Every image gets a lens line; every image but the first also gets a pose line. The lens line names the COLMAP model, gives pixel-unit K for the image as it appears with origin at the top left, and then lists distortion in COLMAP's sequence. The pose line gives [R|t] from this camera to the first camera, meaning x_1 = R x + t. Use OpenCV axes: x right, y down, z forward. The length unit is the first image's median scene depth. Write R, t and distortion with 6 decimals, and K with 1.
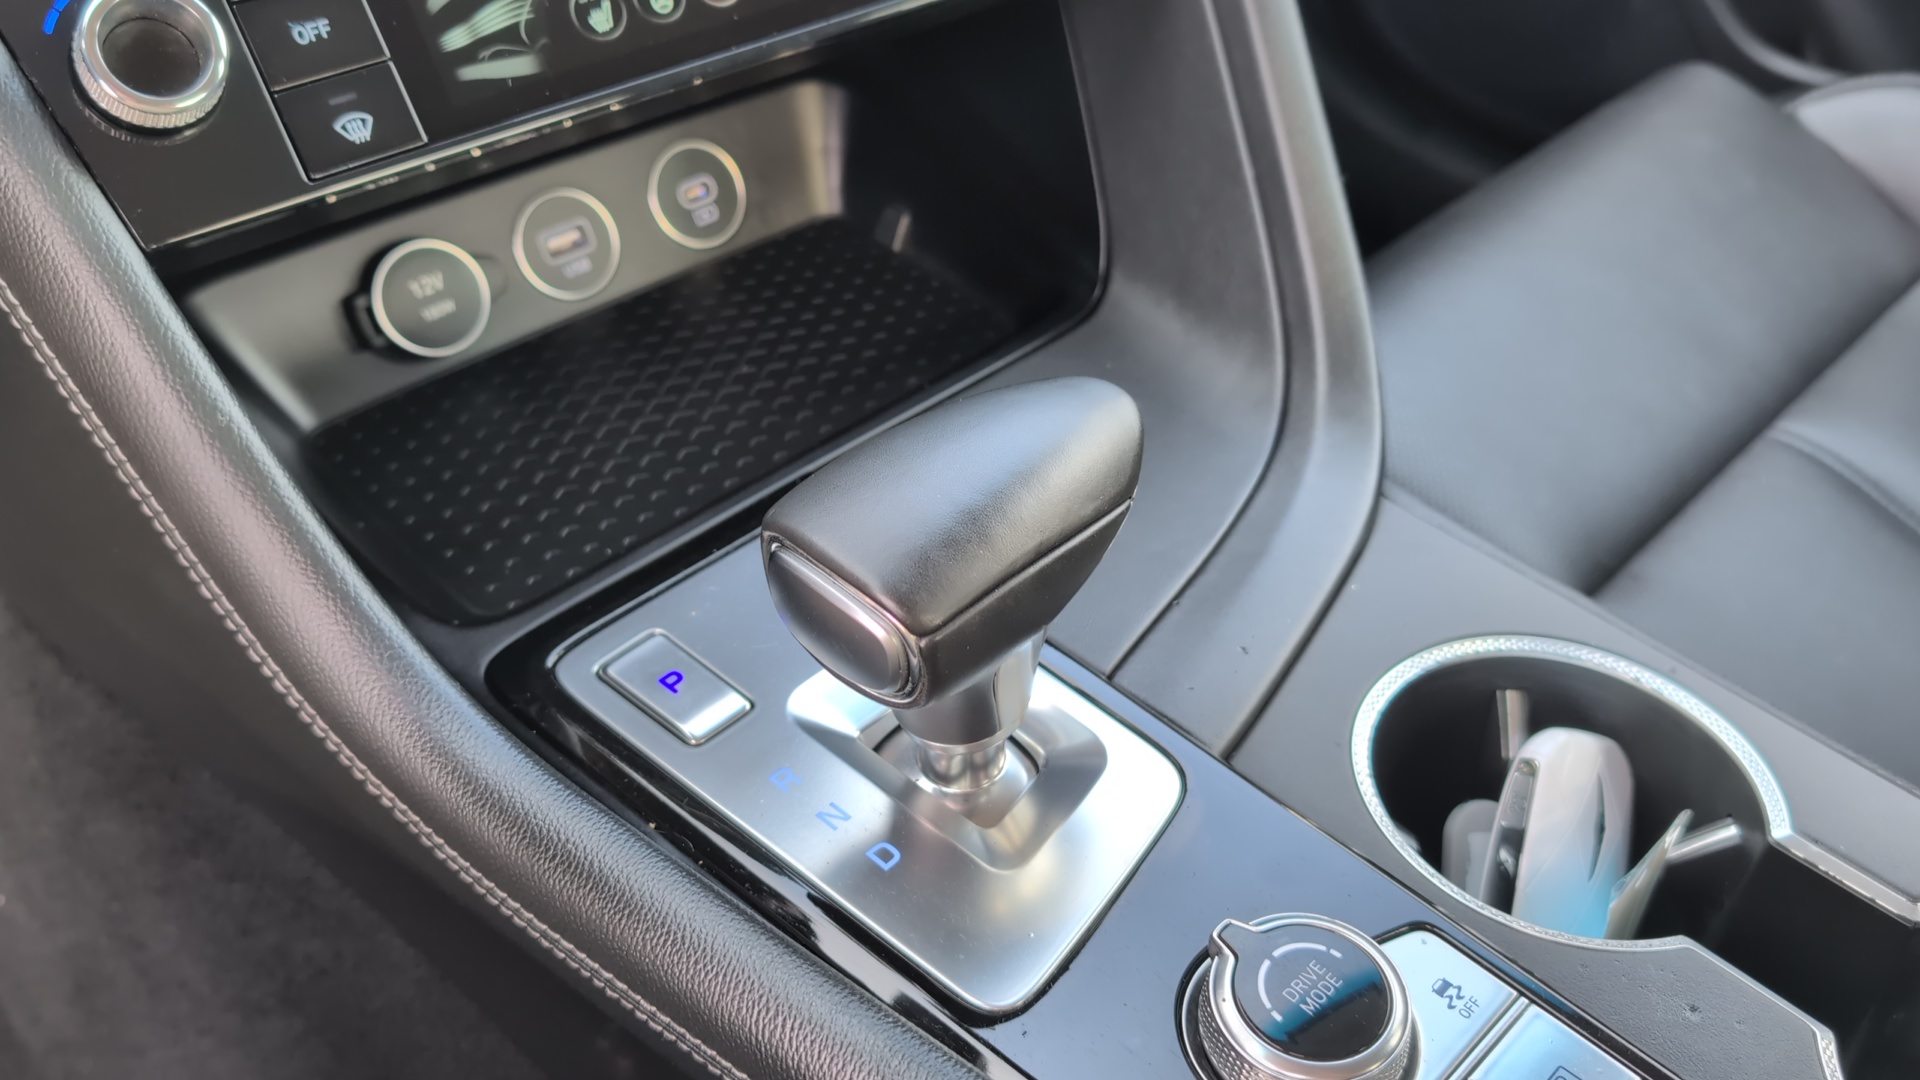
lens RADIAL K [[1630.0, 0, 955.5], [0, 1630.0, 544.3], [0, 0, 1]] dist [0.034189, -0.049493]
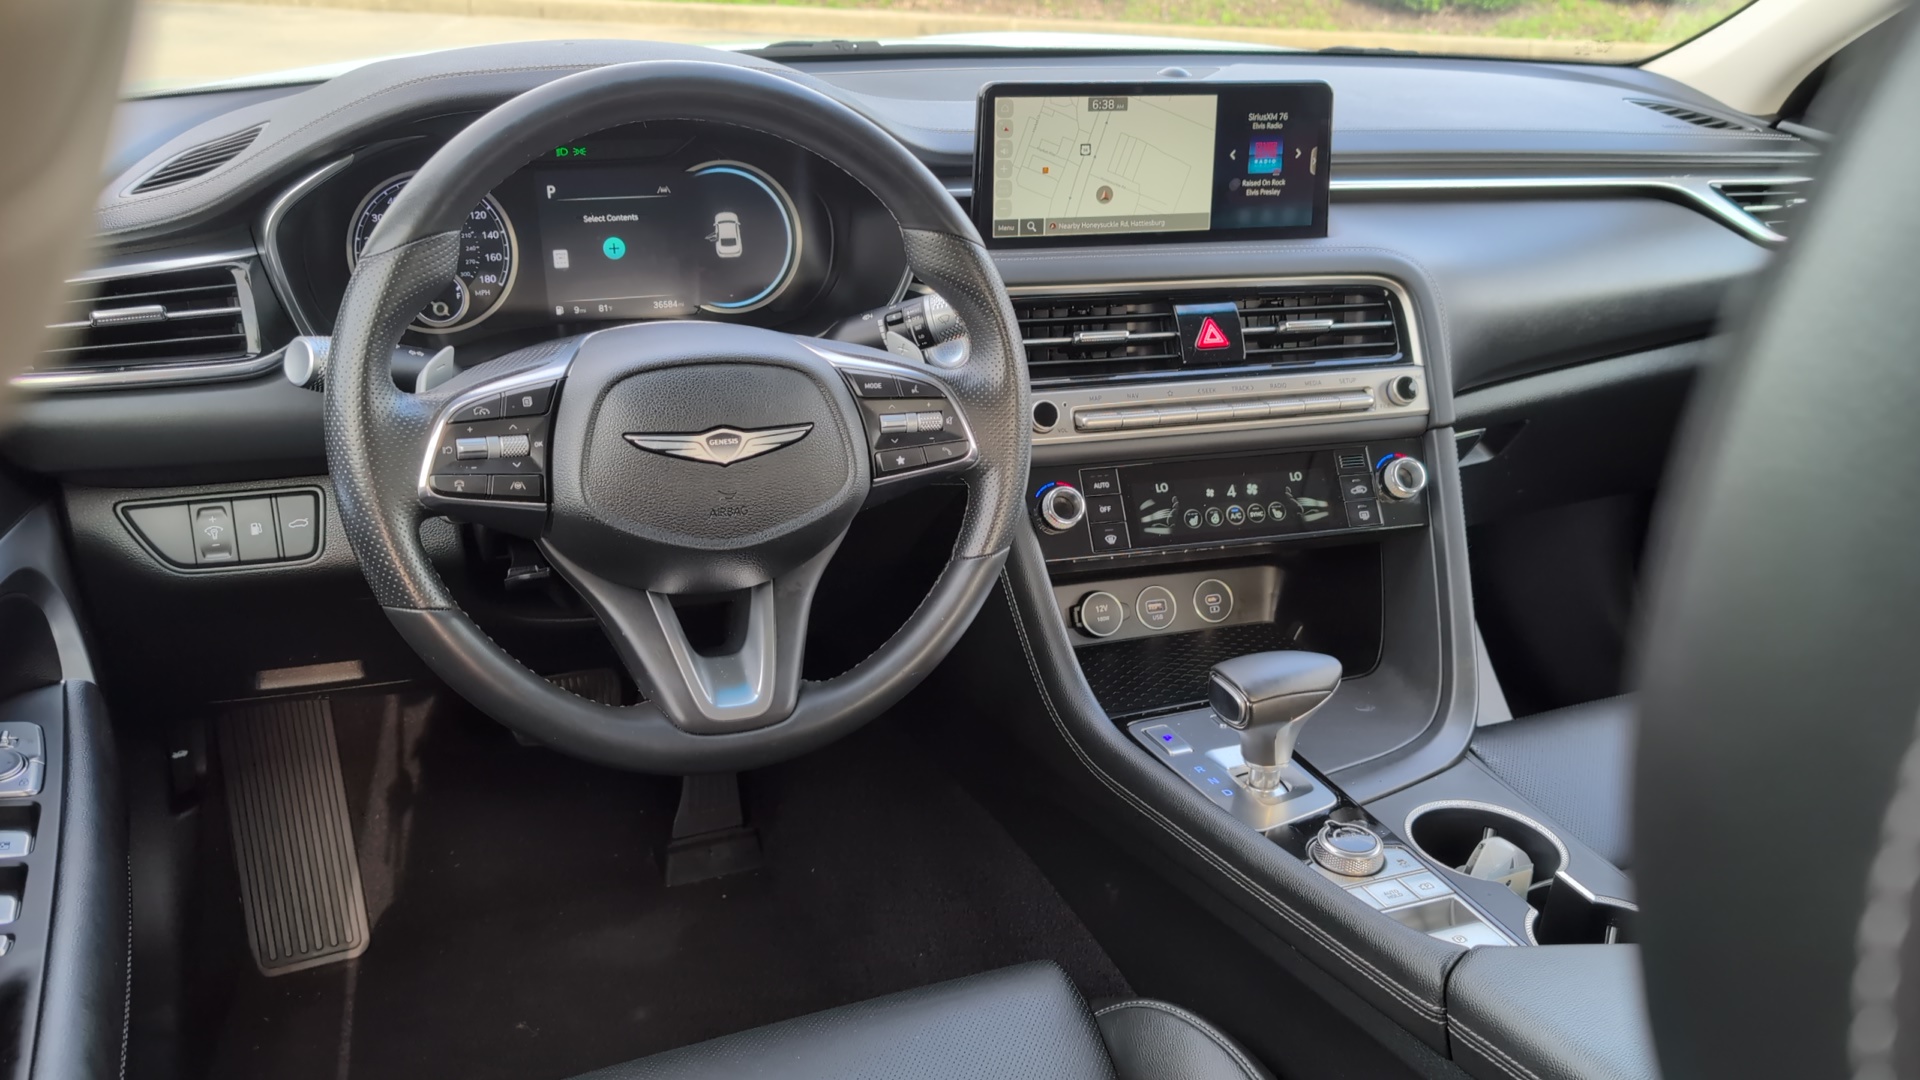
lens RADIAL K [[1630.0, 0, 969.8], [0, 1630.0, 539.0], [0, 0, 1]] dist [0.034189, -0.049493]
pose [[0.934922, 0.165096, -0.314109, 0.271559], [-0.257537, 0.924645, -0.280547, 0.517871], [0.244122, 0.343184, 0.906989, -1.424547]]
